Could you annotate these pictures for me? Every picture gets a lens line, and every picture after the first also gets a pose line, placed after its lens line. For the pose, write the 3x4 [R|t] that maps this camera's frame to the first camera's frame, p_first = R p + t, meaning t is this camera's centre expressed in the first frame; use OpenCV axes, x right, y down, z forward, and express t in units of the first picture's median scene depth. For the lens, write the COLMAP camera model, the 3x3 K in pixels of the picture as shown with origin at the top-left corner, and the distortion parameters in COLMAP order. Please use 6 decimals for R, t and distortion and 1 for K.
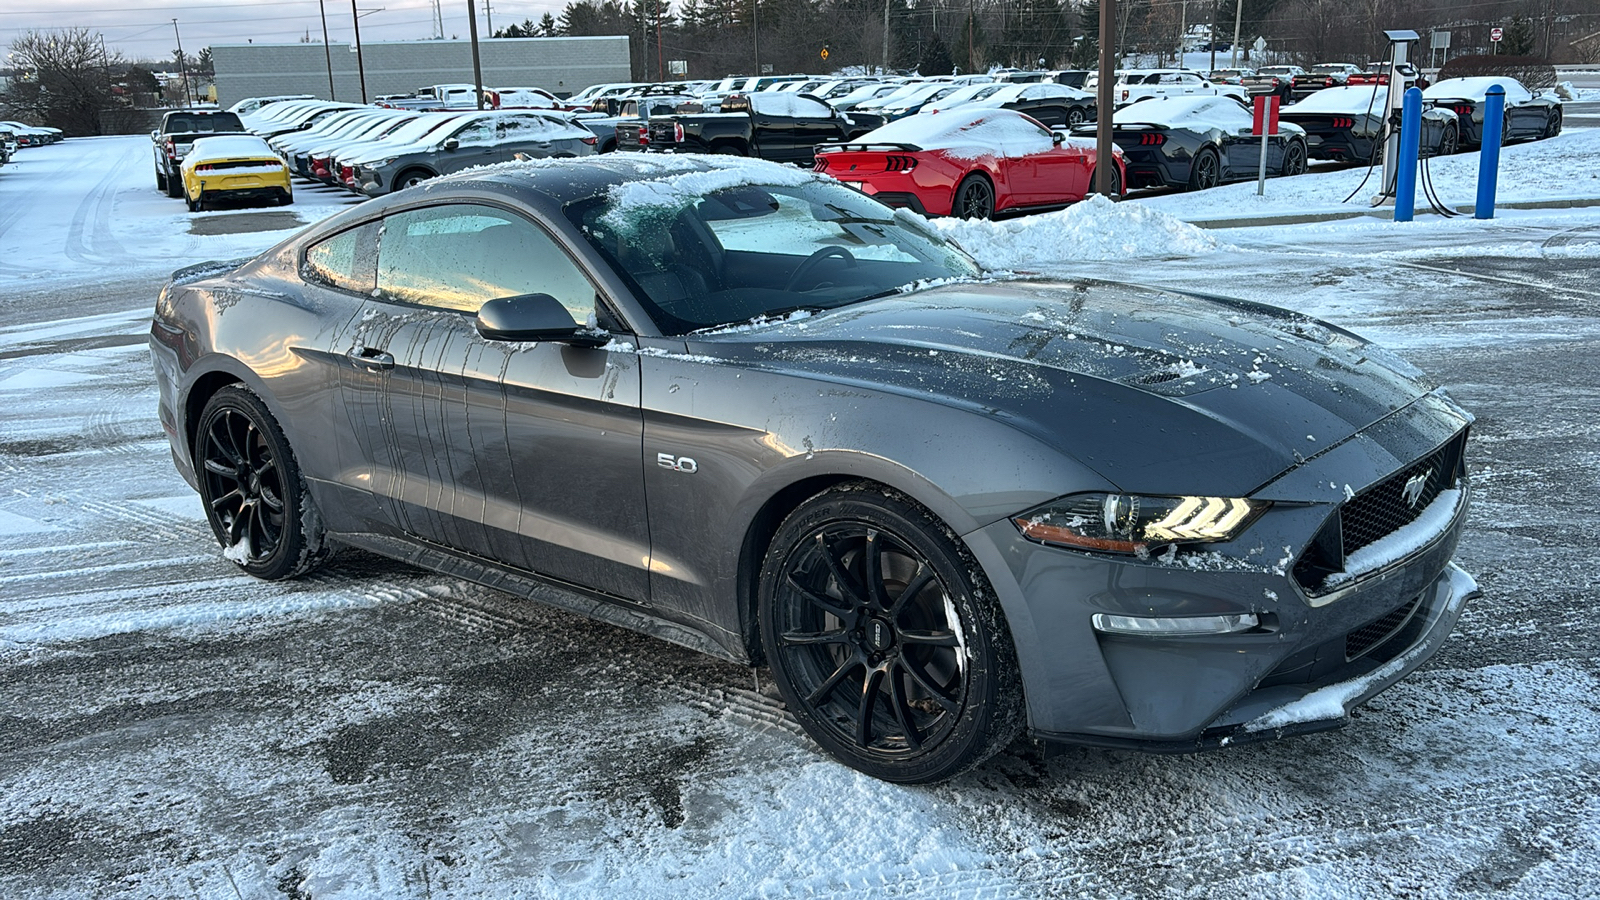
lens RADIAL K [[1378.2, 0, 811.2], [0, 1378.2, 447.3], [0, 0, 1]] dist [0.053978, -0.061213]
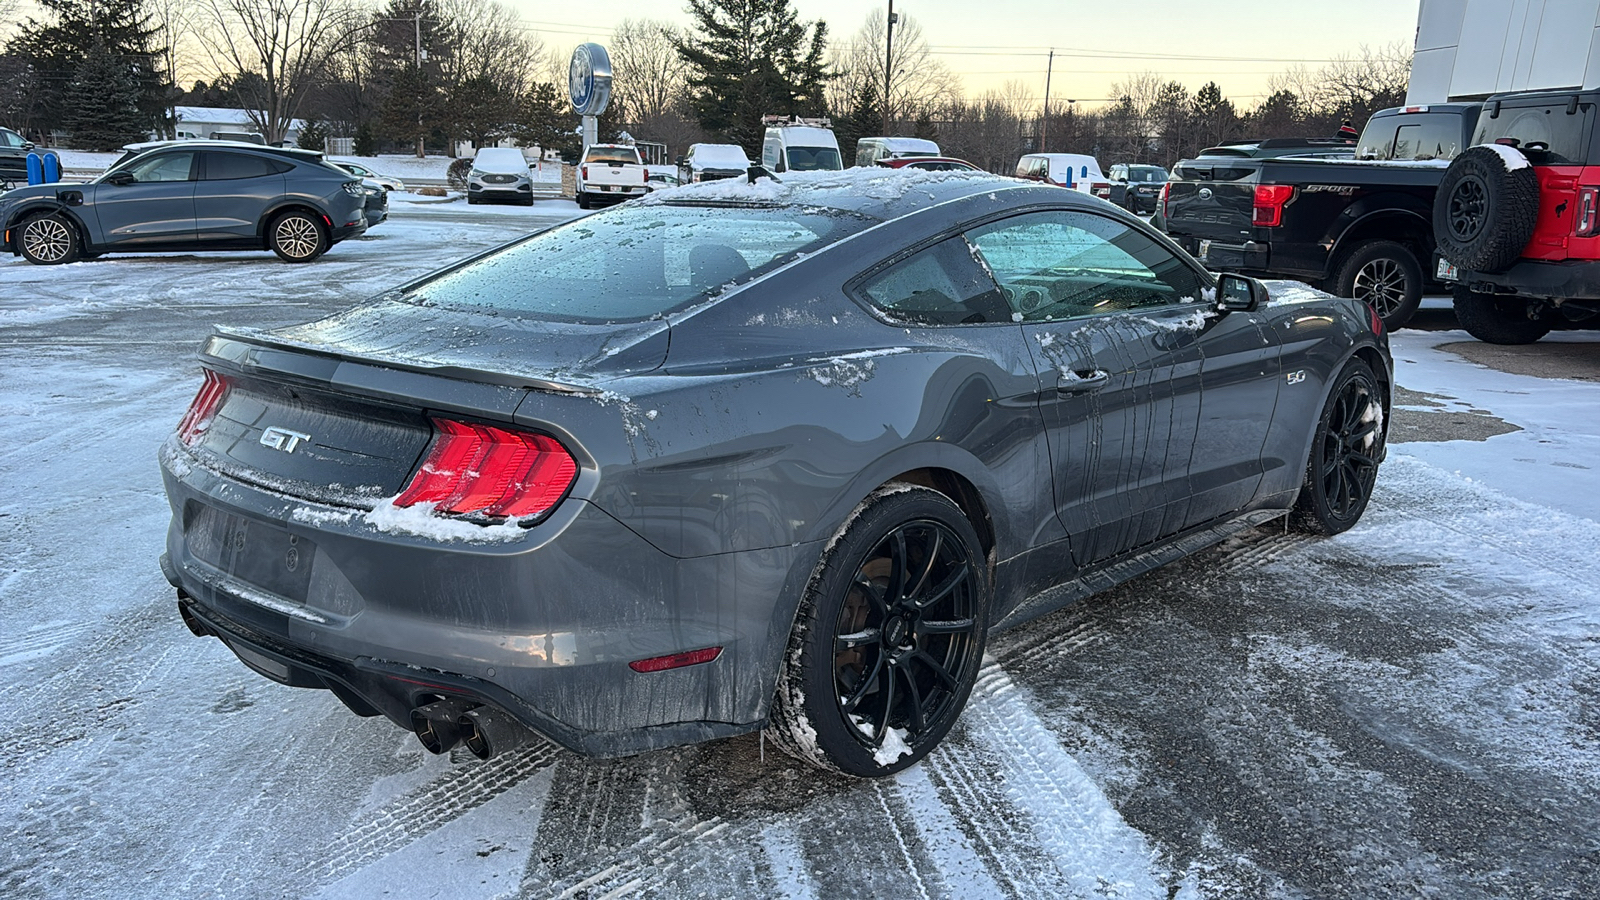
lens RADIAL K [[1388.6, 0, 843.5], [0, 1388.6, 442.8], [0, 0, 1]] dist [0.021449, -0.000900]
pose [[0.018875, -0.161671, 0.986664, -1.059074], [0.231495, 0.960731, 0.152993, -0.174016], [-0.972653, 0.225520, 0.055560, 0.962058]]
